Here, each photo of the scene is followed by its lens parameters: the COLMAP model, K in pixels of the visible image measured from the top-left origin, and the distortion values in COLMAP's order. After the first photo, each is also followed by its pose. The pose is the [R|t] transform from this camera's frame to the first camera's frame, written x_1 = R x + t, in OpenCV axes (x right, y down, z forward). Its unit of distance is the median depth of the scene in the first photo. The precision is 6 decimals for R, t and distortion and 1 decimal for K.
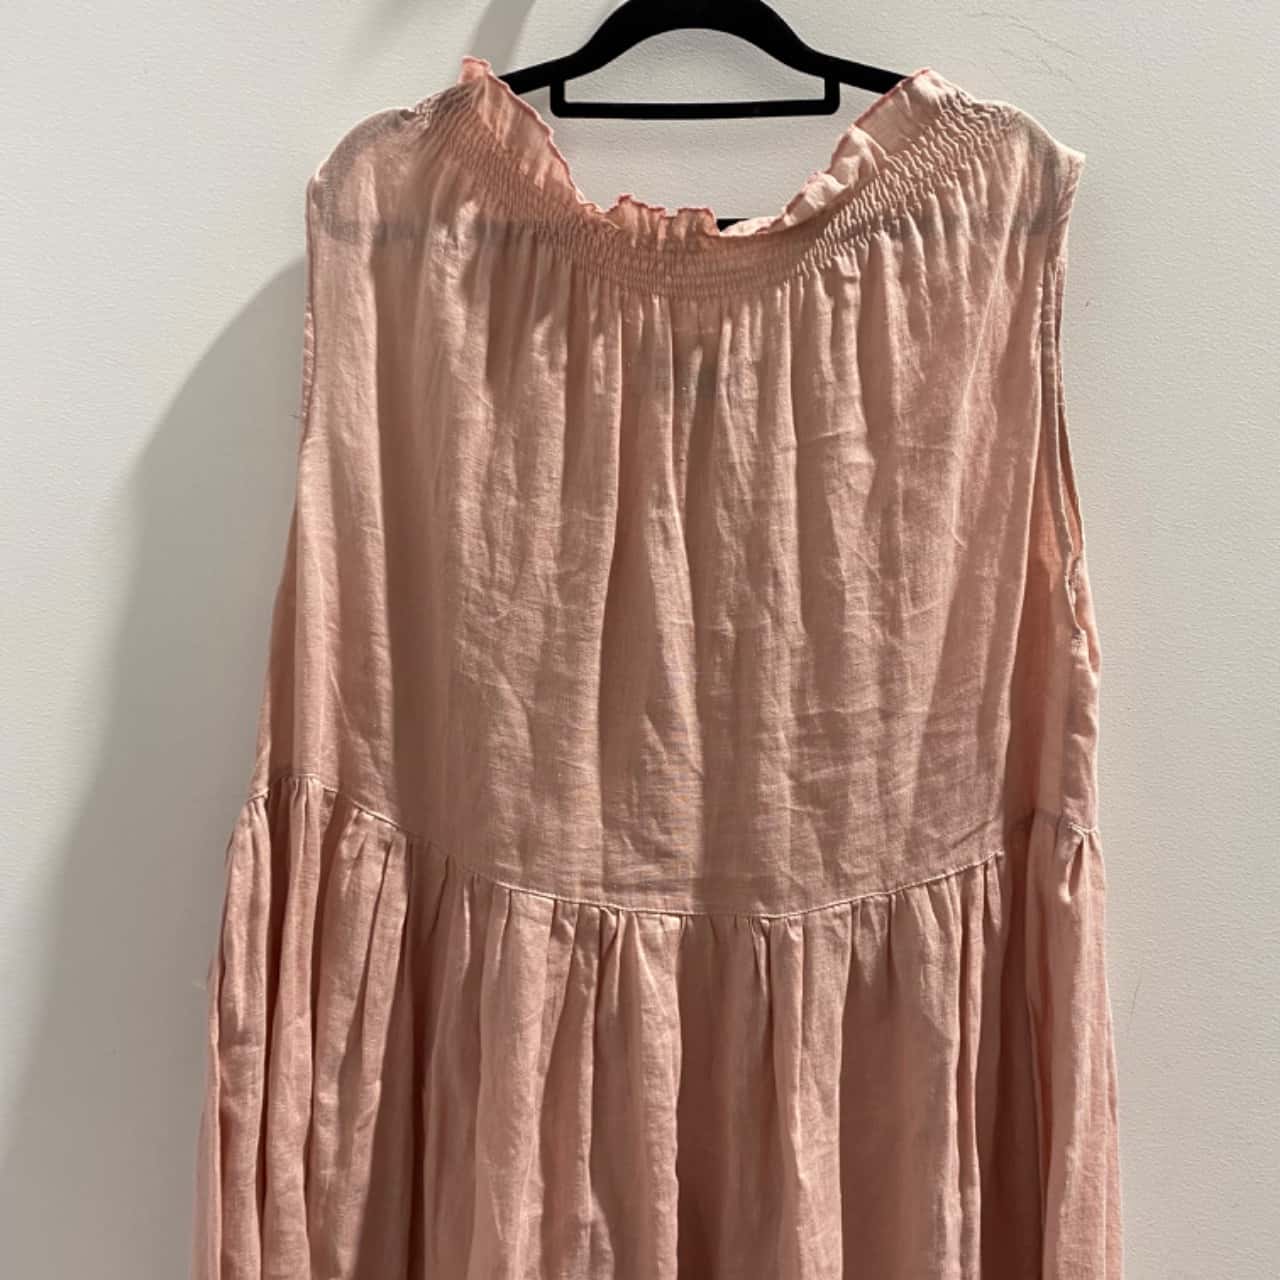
lens RADIAL K [[1292.6, 0, 645.7], [0, 1292.6, 642.7], [0, 0, 1]] dist [-0.001550, 0.000000]
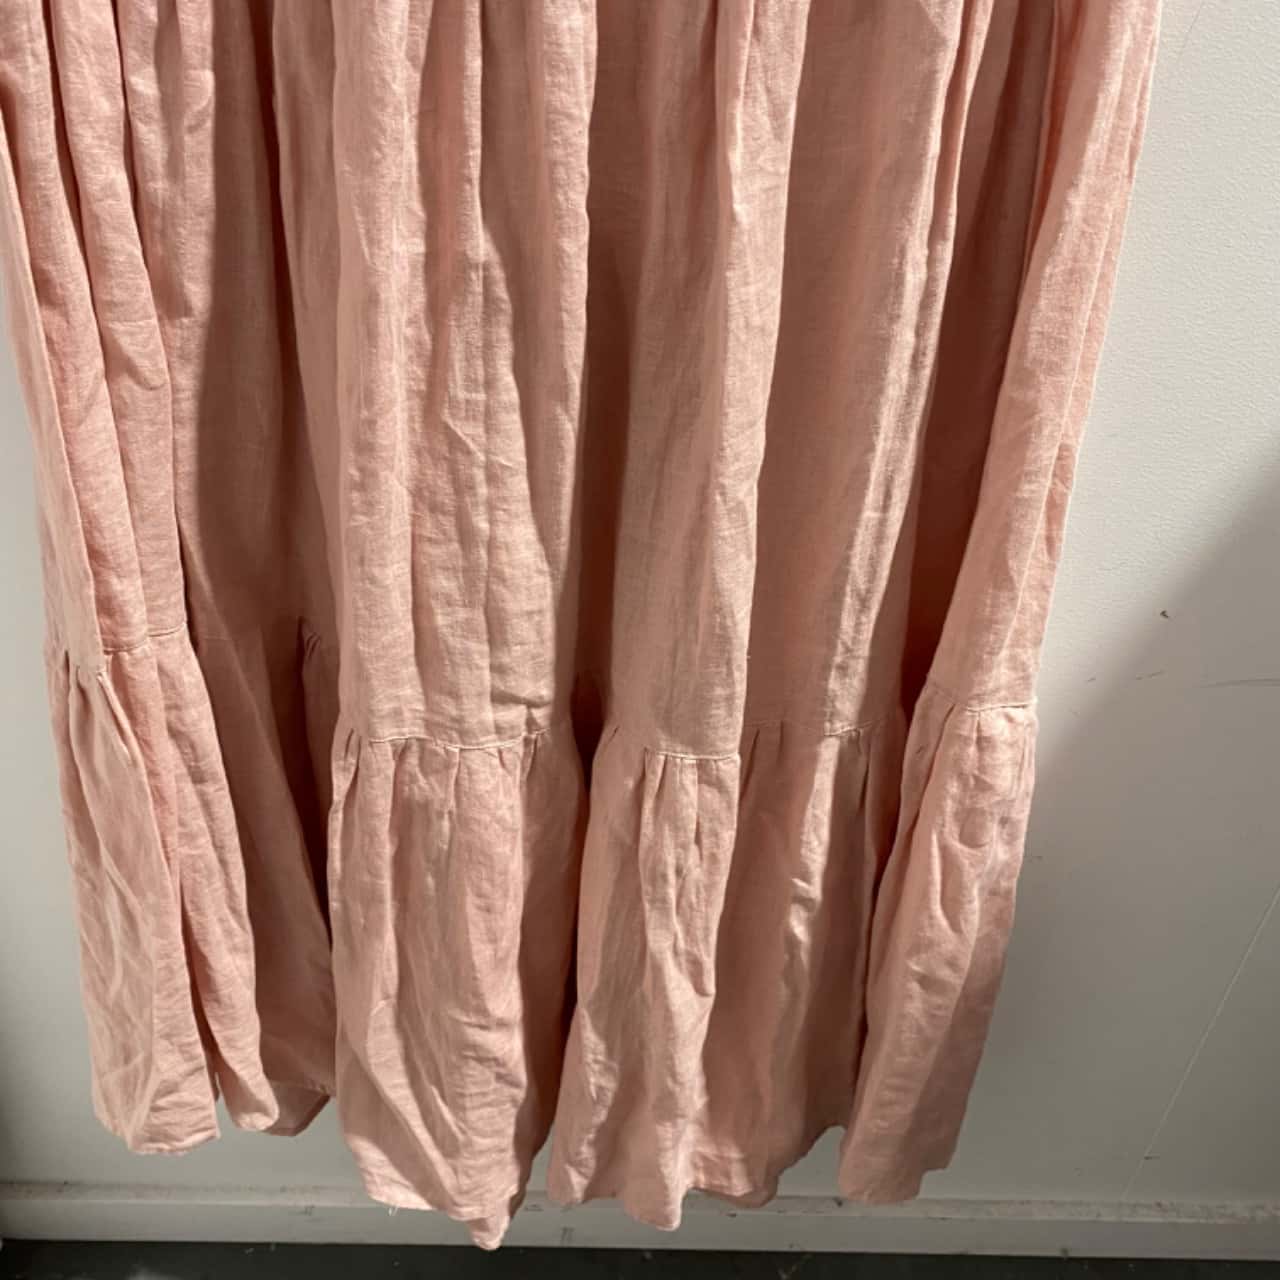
lens RADIAL K [[1292.6, 0, 637.4], [0, 1292.6, 637.1], [0, 0, 1]] dist [-0.001550, 0.000000]
pose [[0.999037, 0.042565, 0.010604, 0.059649], [-0.042157, 0.864818, 0.500312, 0.237441], [0.012125, -0.500277, 0.865780, 0.156939]]
